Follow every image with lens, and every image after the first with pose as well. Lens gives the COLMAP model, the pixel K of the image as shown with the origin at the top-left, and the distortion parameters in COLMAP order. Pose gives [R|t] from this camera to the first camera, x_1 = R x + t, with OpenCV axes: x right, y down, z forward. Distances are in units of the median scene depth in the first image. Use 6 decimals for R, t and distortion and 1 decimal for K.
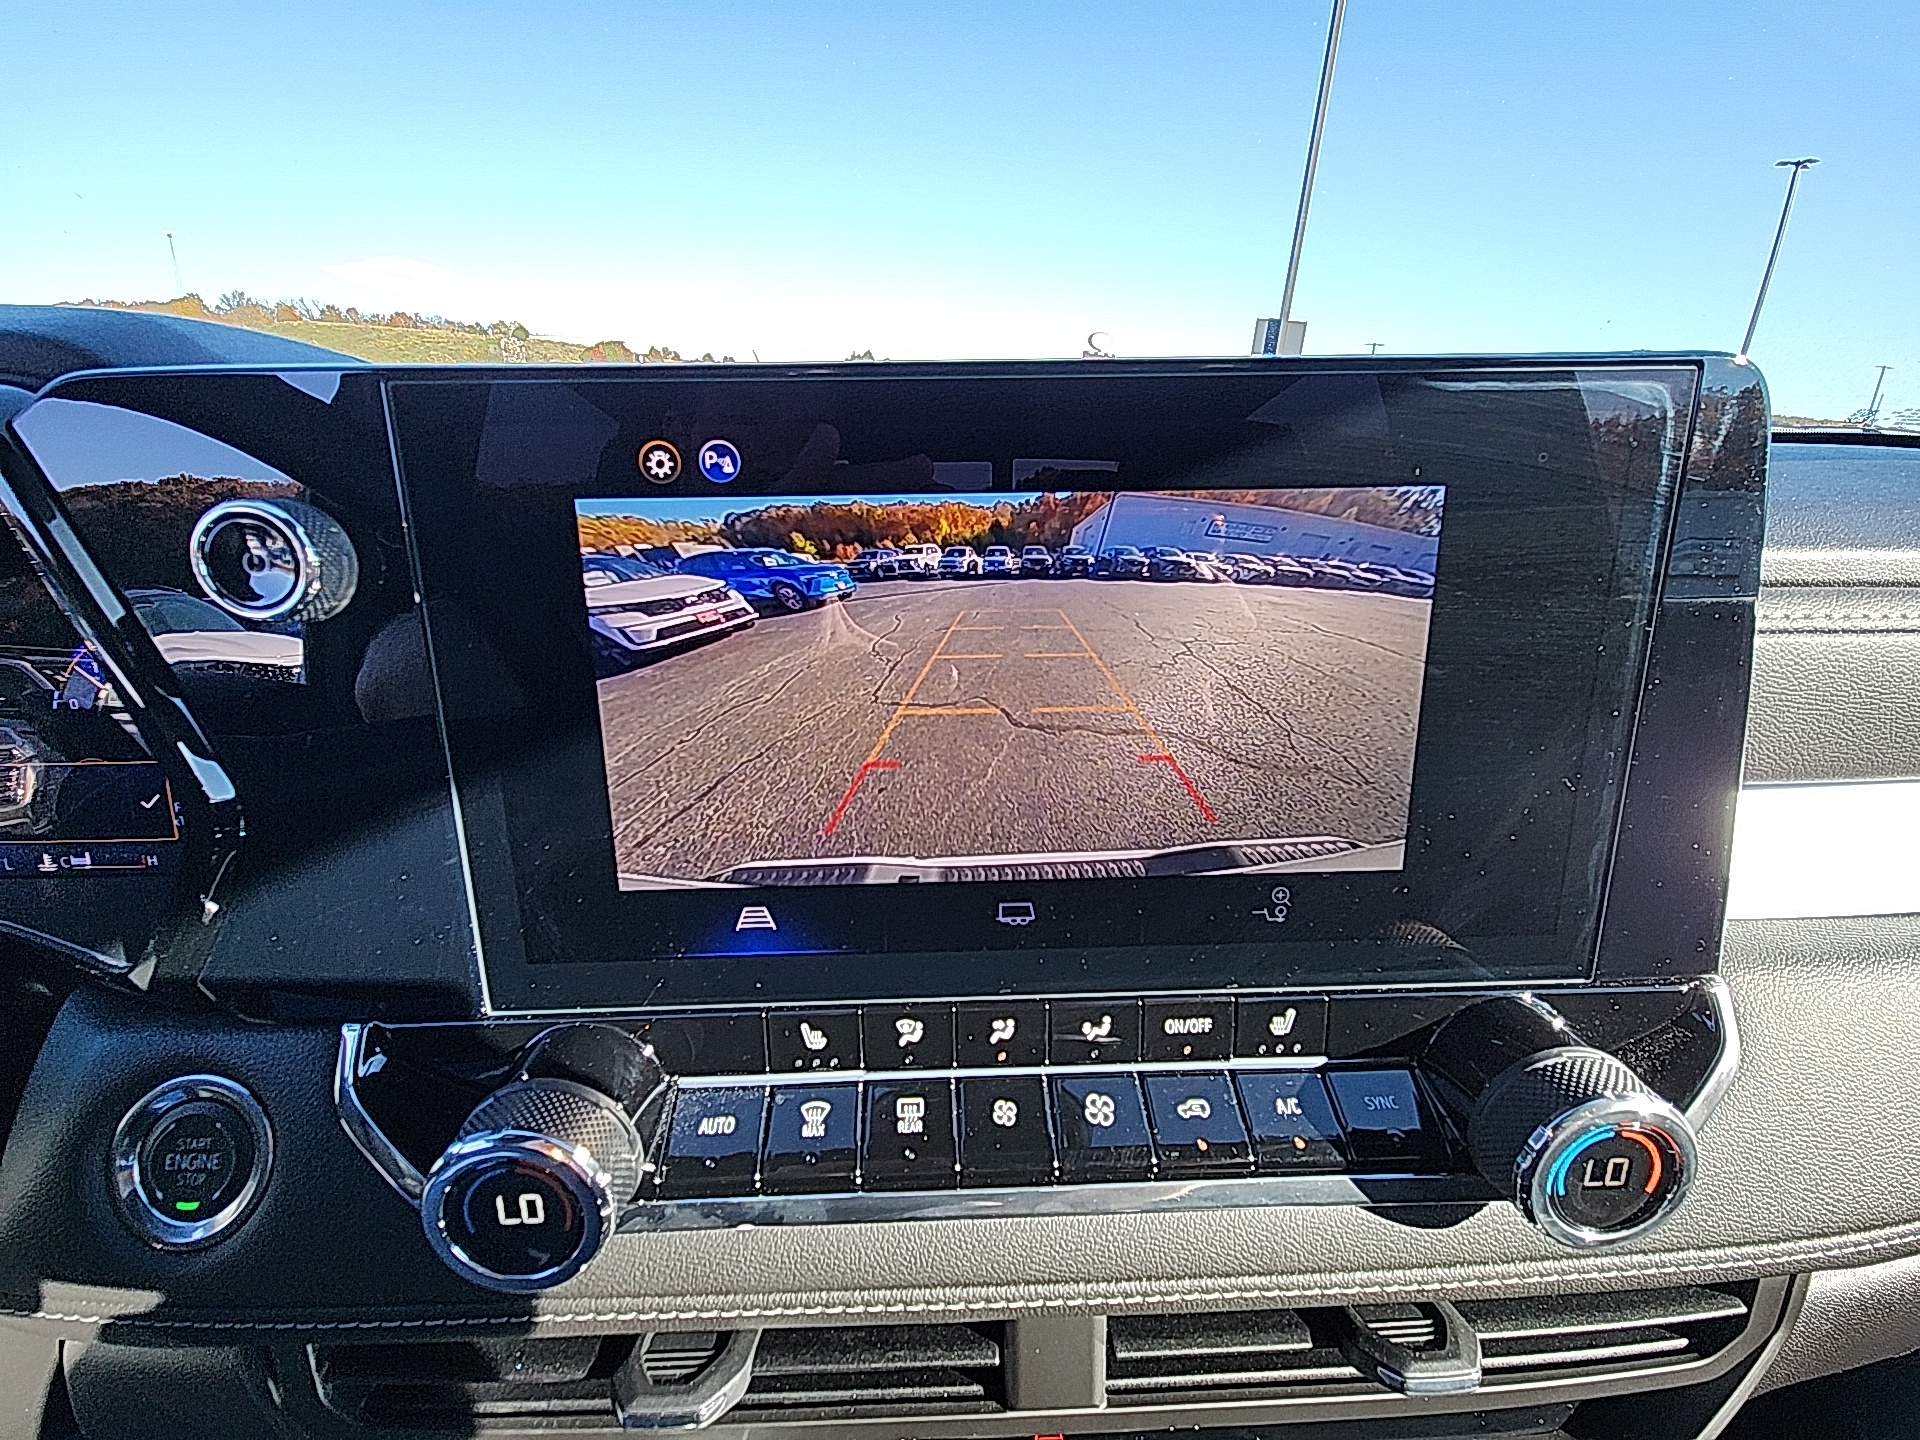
lens RADIAL K [[775.6, 0, 954.9], [0, 775.6, 704.9], [0, 0, 1]] dist [0.014912, -0.011132]
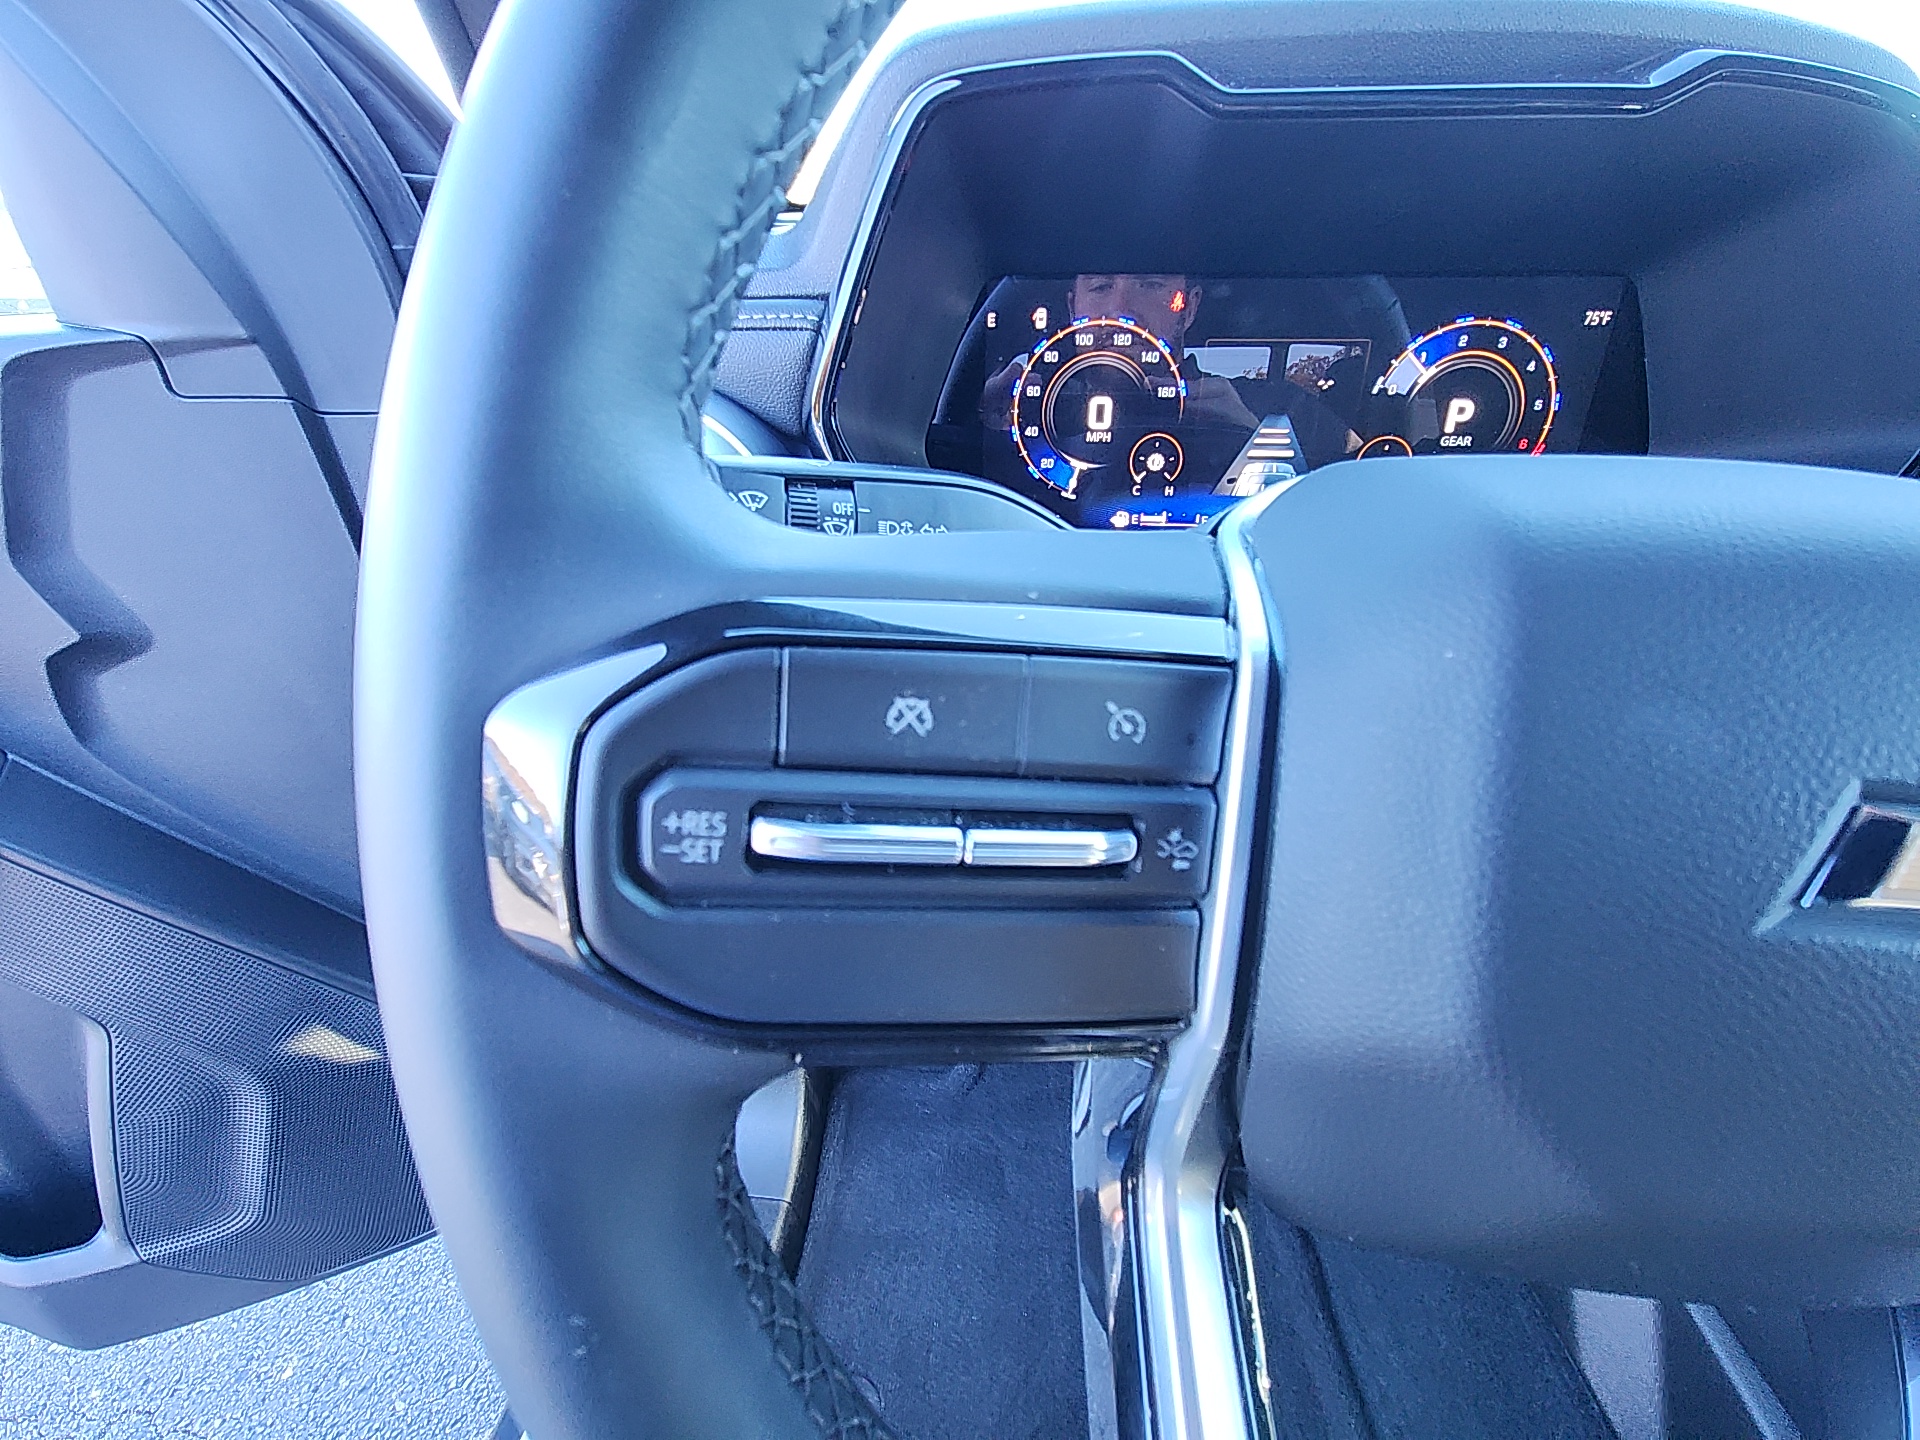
lens RADIAL K [[775.6, 0, 947.5], [0, 775.6, 699.2], [0, 0, 1]] dist [0.014912, -0.011132]
pose [[0.992764, 0.065793, -0.100458, -2.315169], [-0.044762, 0.979011, 0.198829, 0.368691], [0.111431, -0.192894, 0.974872, -0.534683]]
